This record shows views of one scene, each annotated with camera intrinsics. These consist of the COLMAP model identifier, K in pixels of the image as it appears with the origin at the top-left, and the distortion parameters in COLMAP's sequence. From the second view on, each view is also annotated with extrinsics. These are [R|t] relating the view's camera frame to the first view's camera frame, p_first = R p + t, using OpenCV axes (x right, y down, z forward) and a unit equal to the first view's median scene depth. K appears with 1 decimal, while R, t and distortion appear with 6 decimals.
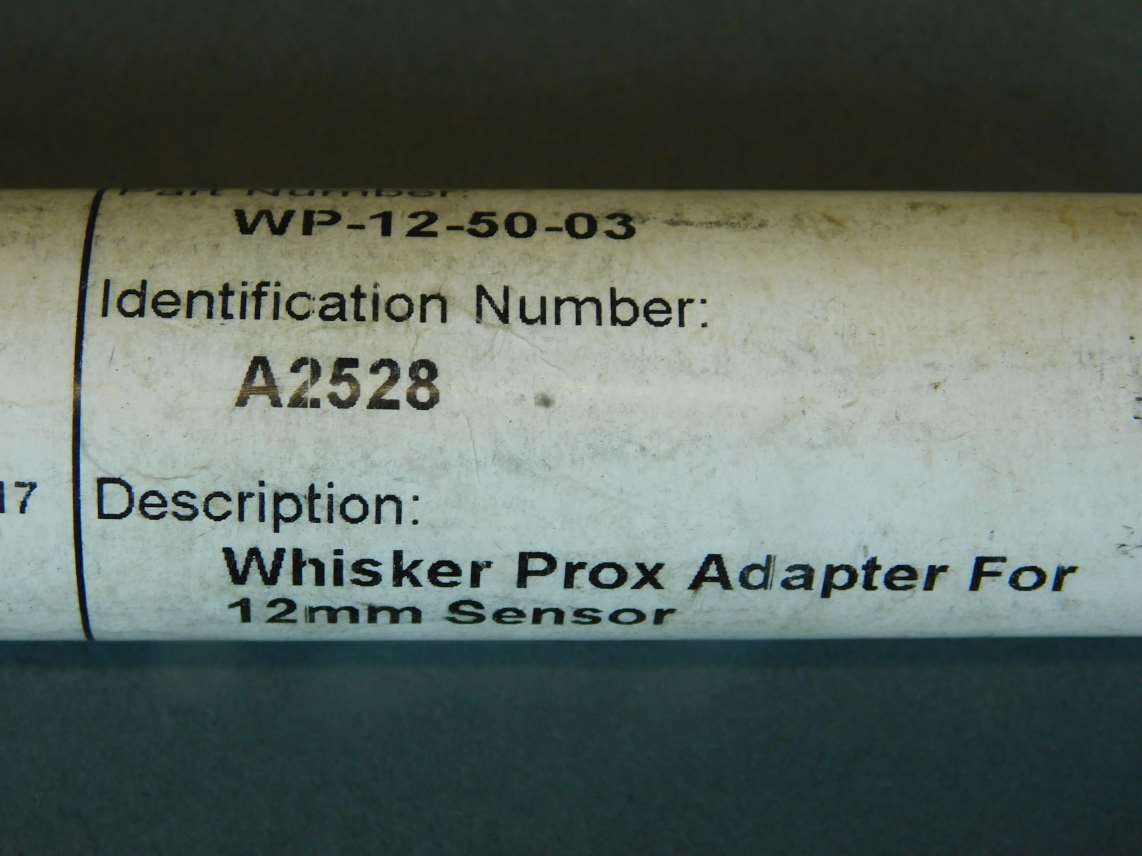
lens RADIAL K [[3008.6, 0, 574.5], [0, 3008.6, 427.6], [0, 0, 1]] dist [-0.518692, 0.000000]
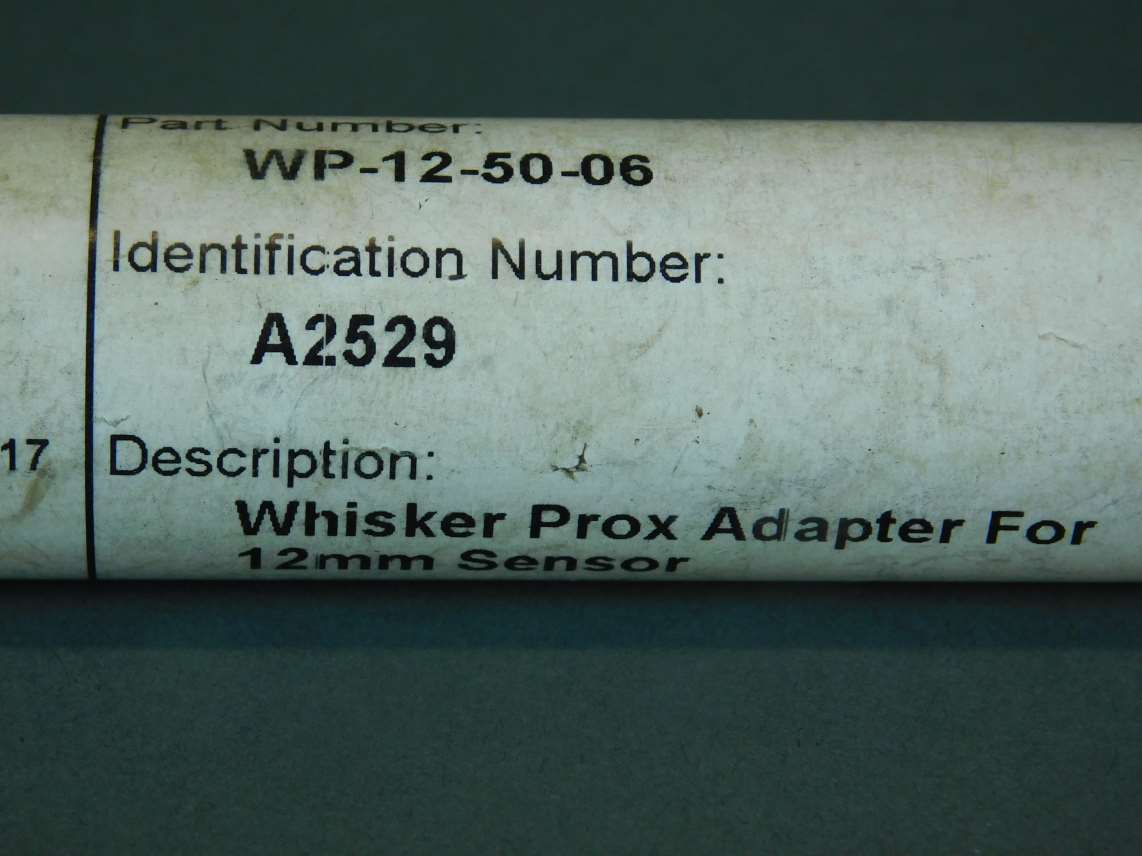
lens RADIAL K [[4481.0, 0, 571.3], [0, 4481.0, 428.2], [0, 0, 1]] dist [-0.326640, 0.000000]
pose [[0.999935, 0.009251, 0.006615, -0.015669], [-0.009995, 0.992361, 0.122966, -0.167402], [-0.005427, -0.123024, 0.992389, -0.477133]]
